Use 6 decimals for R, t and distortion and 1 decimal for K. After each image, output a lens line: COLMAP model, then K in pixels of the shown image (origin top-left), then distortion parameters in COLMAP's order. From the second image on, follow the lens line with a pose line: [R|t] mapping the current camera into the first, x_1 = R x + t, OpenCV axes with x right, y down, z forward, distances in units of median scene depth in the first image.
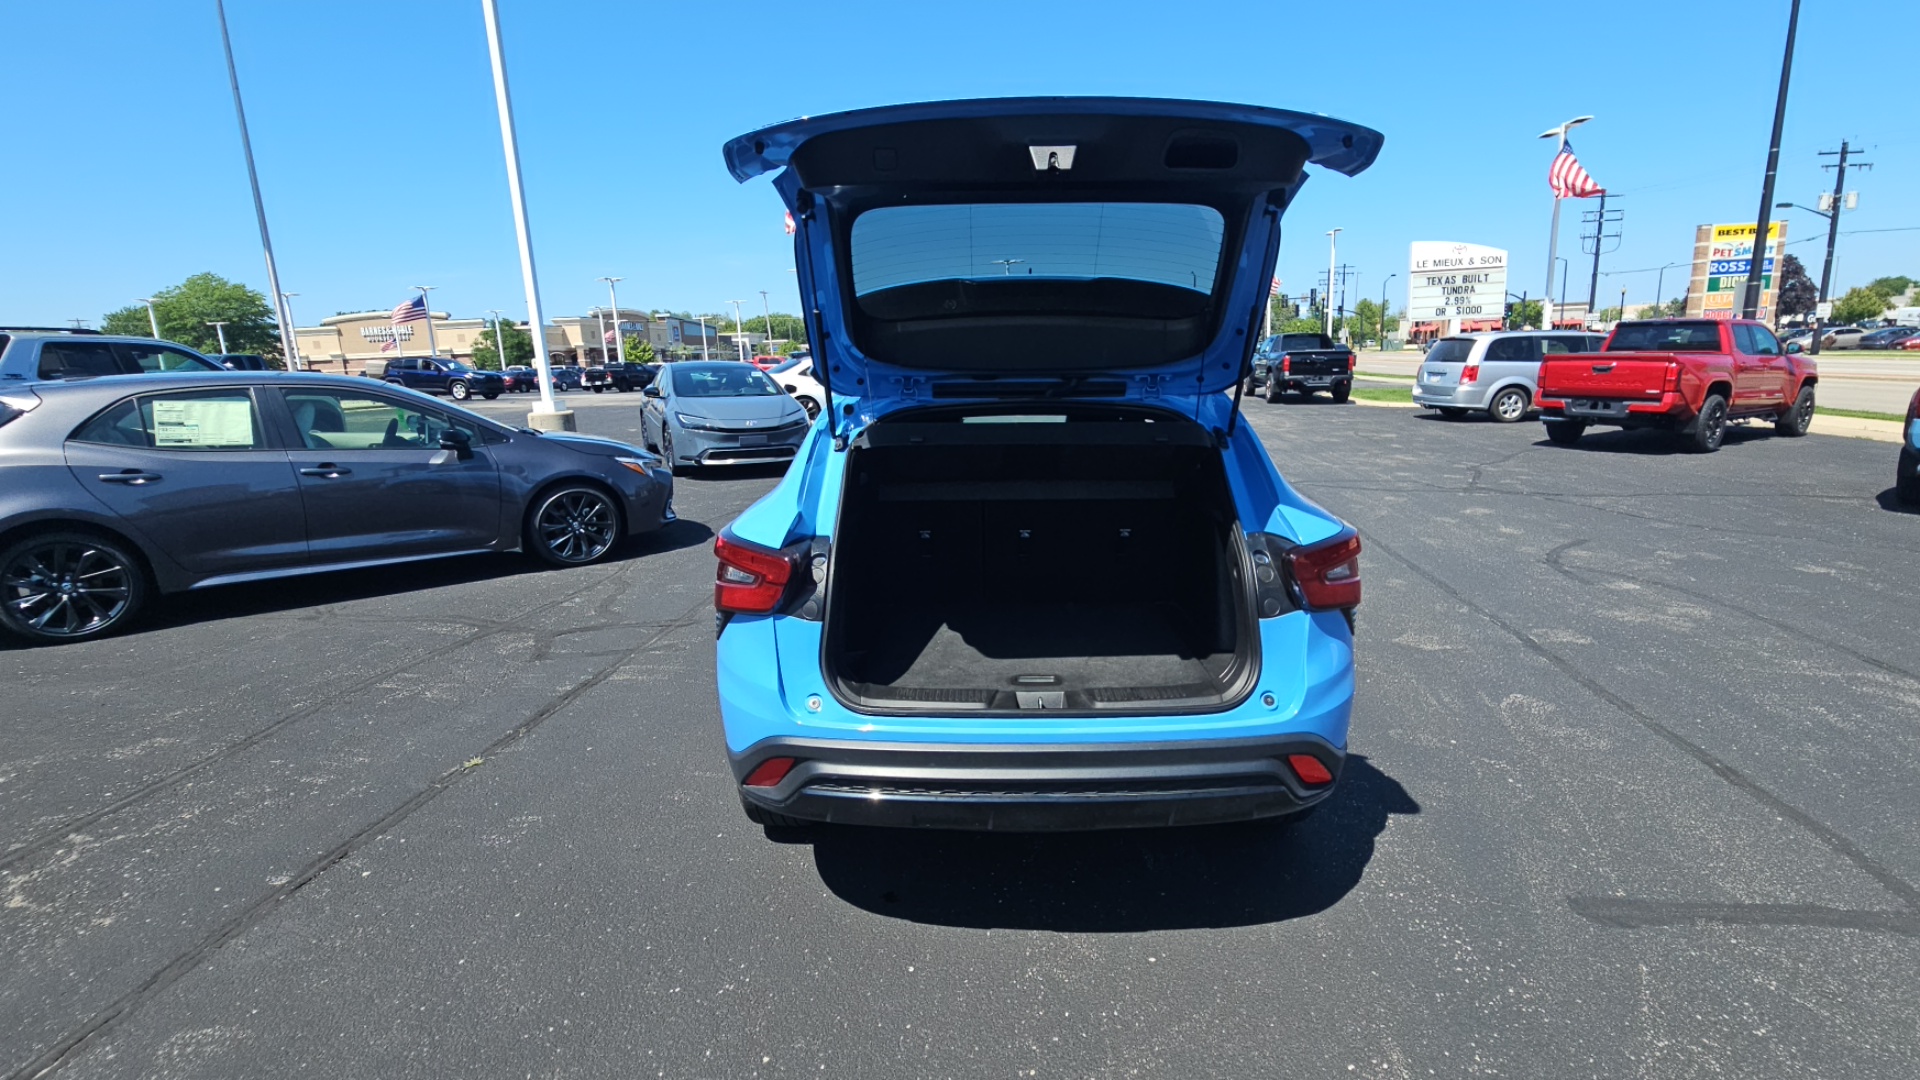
lens RADIAL K [[855.5, 0, 960.0], [0, 855.5, 540.0], [0, 0, 1]] dist [0.001101, -0.001840]
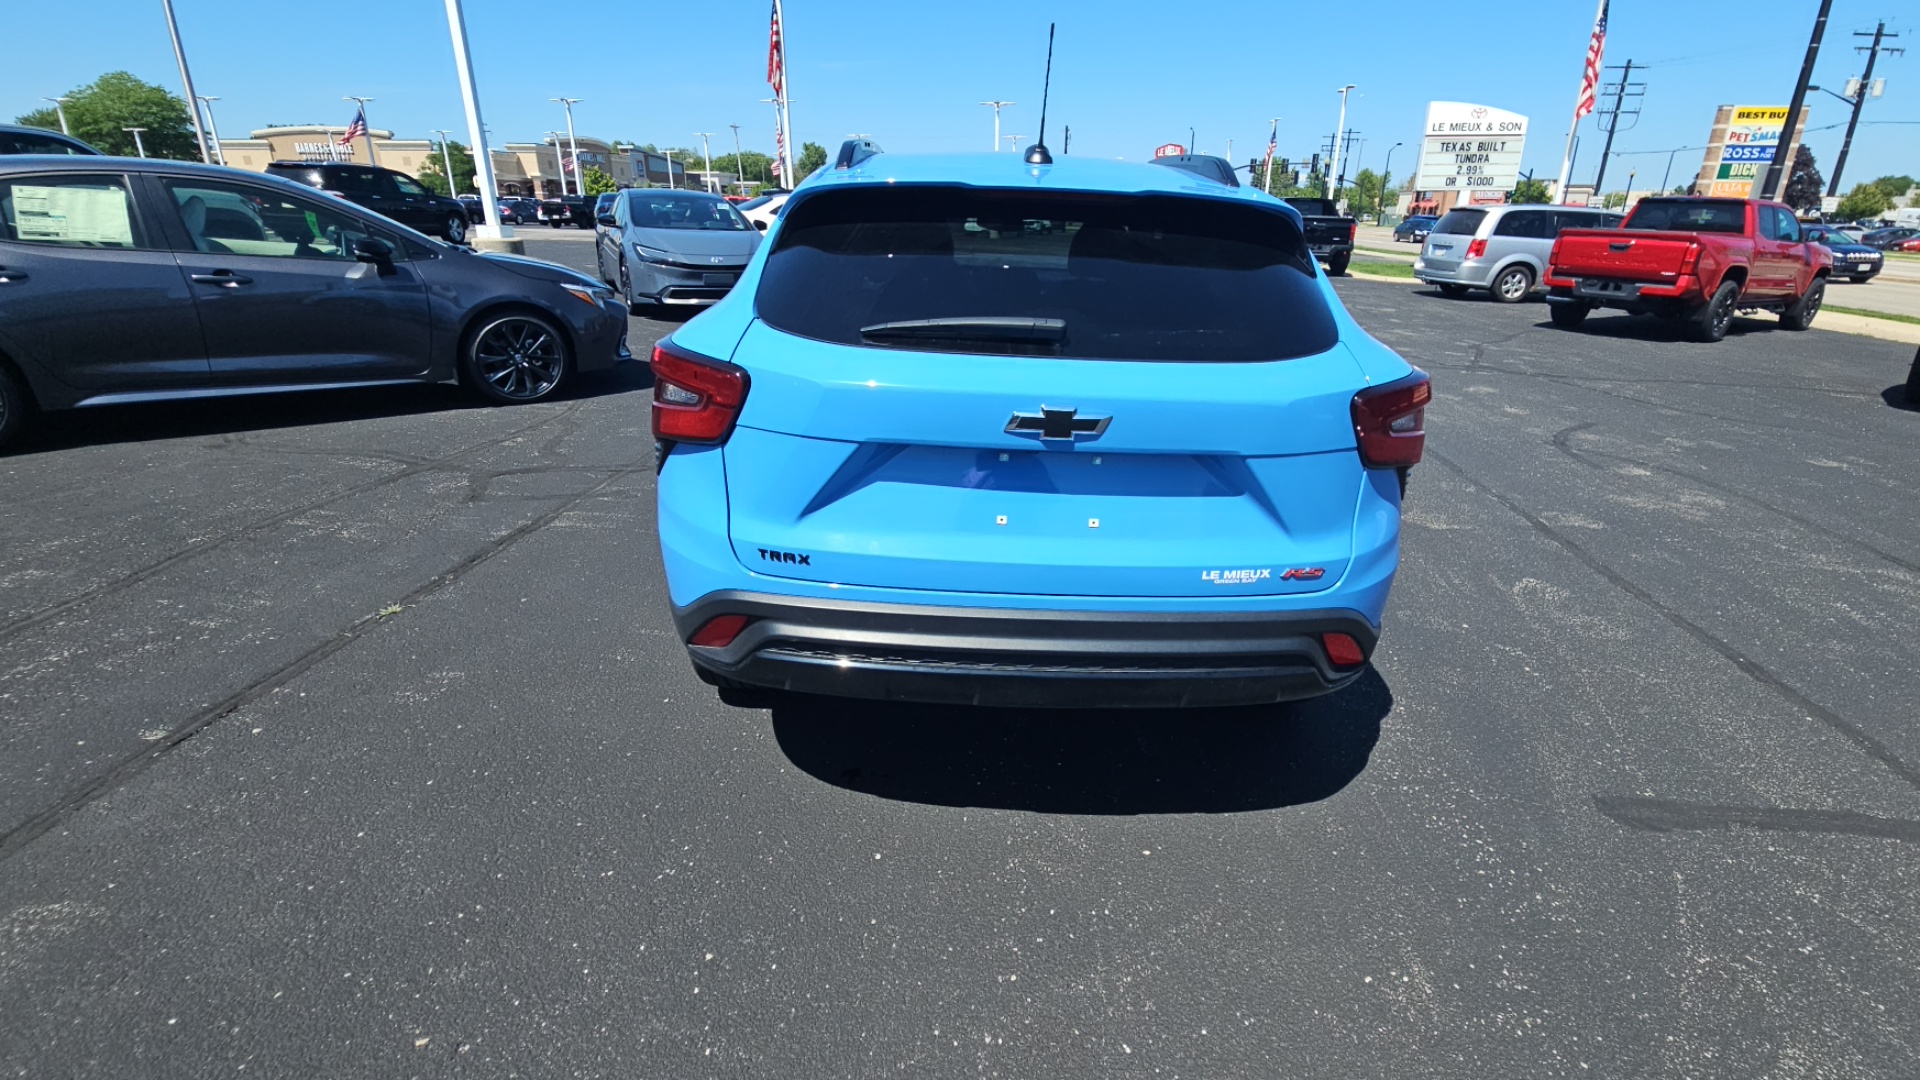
lens RADIAL K [[855.5, 0, 960.0], [0, 855.5, 540.0], [0, 0, 1]] dist [0.001101, -0.001840]
pose [[0.998621, 0.038505, 0.035695, -0.006670], [-0.043578, 0.987040, 0.154443, 0.014930], [-0.029285, -0.155786, 0.987357, 0.069869]]
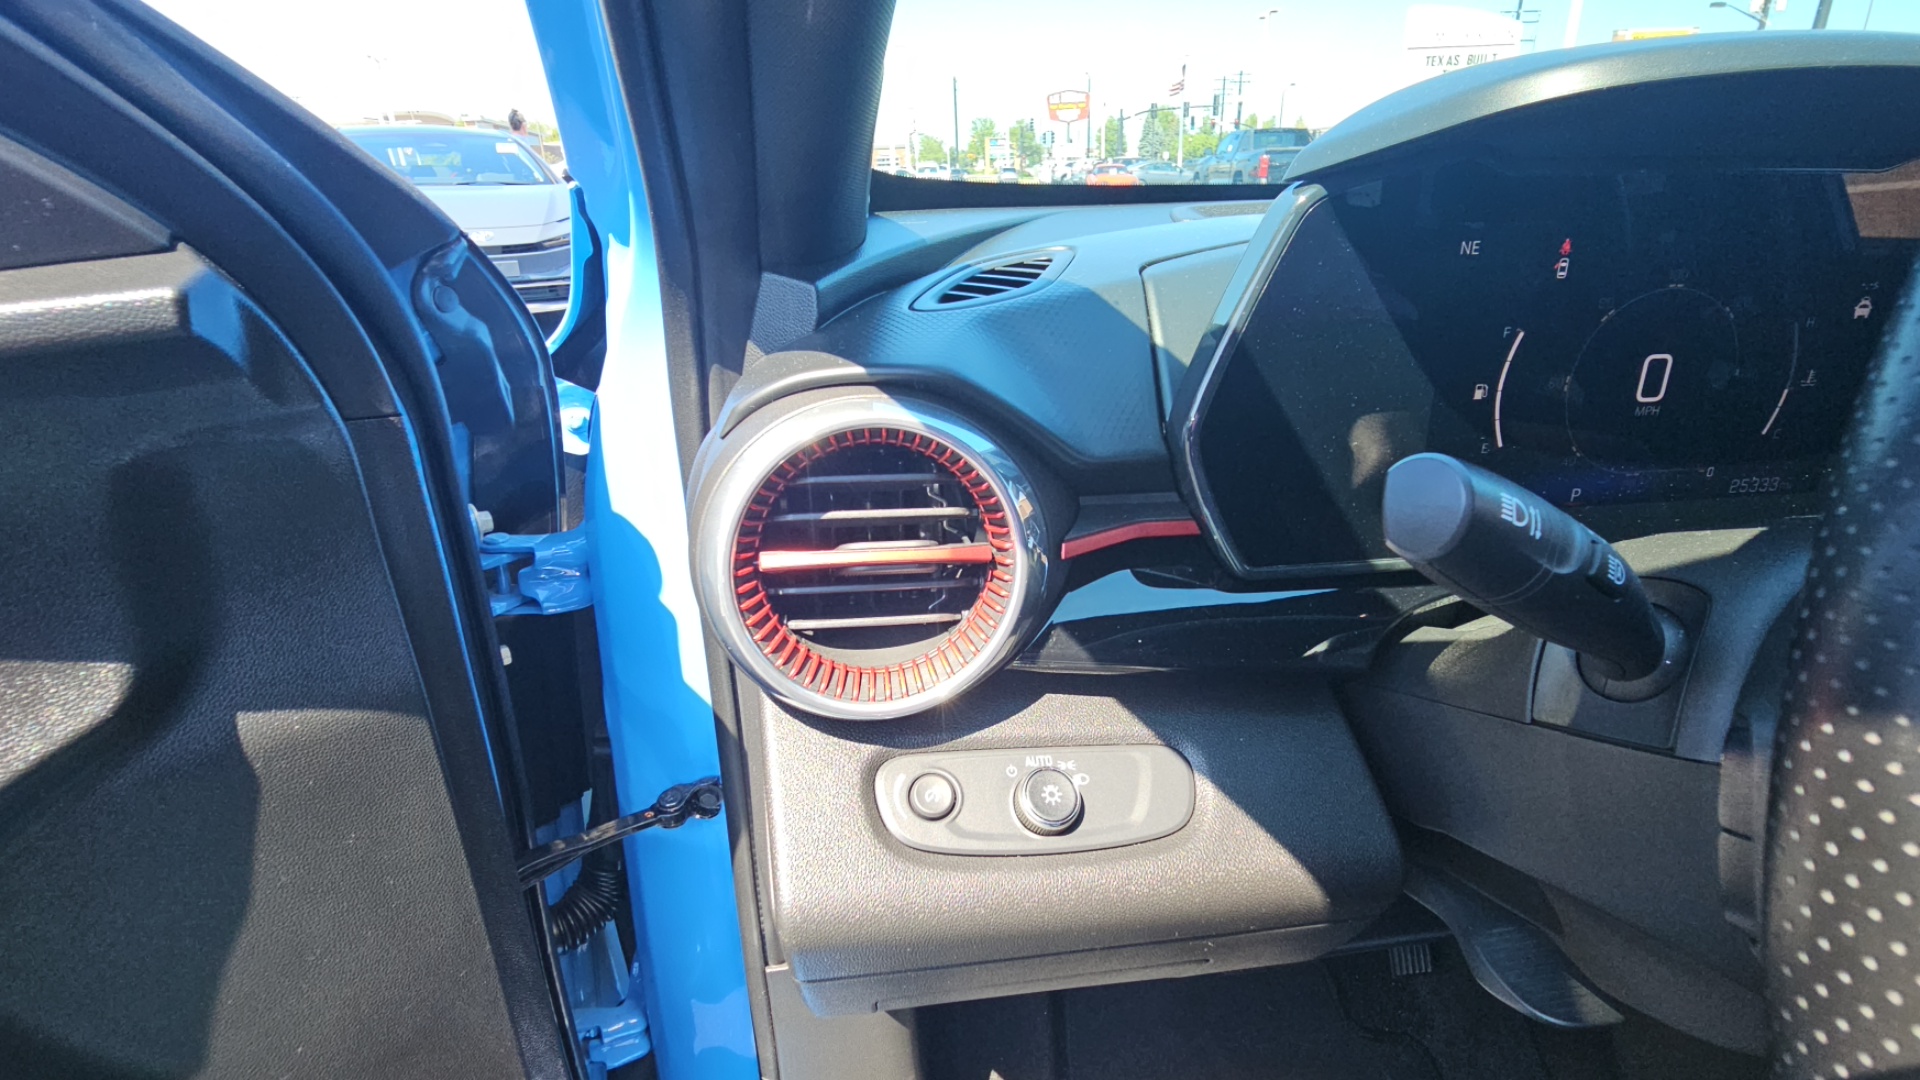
lens RADIAL K [[869.6, 0, 971.0], [0, 869.6, 536.0], [0, 0, 1]] dist [-0.000939, -0.001233]
pose [[0.989064, -0.047940, 0.139480, -0.072898], [0.021759, 0.982780, 0.183491, -0.096271], [-0.145875, -0.178450, 0.973076, 0.832668]]
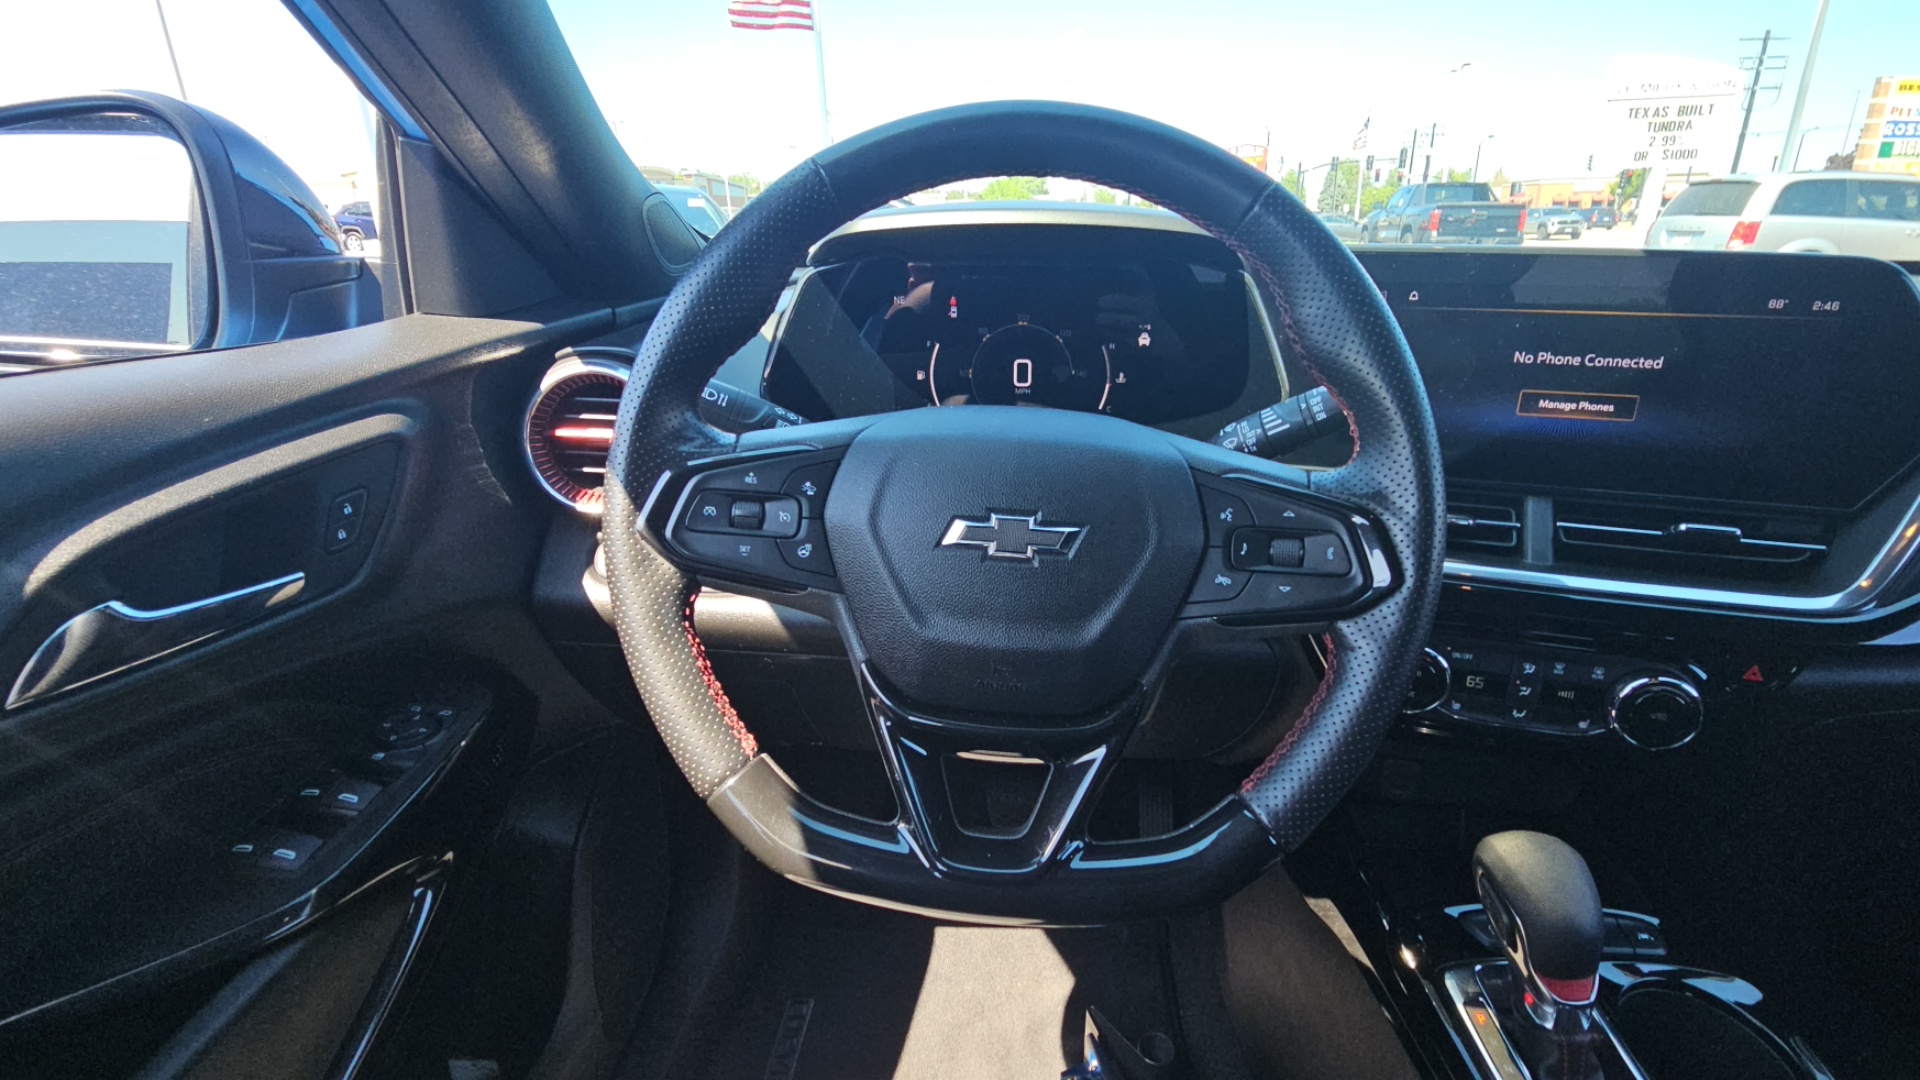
lens RADIAL K [[862.2, 0, 960.0], [0, 862.2, 540.0], [0, 0, 1]] dist [0.002858, -0.009558]
pose [[0.998751, 0.030779, -0.039367, -0.018798], [-0.024995, 0.989864, 0.139800, -0.088757], [0.043271, -0.138642, 0.989397, 0.772364]]
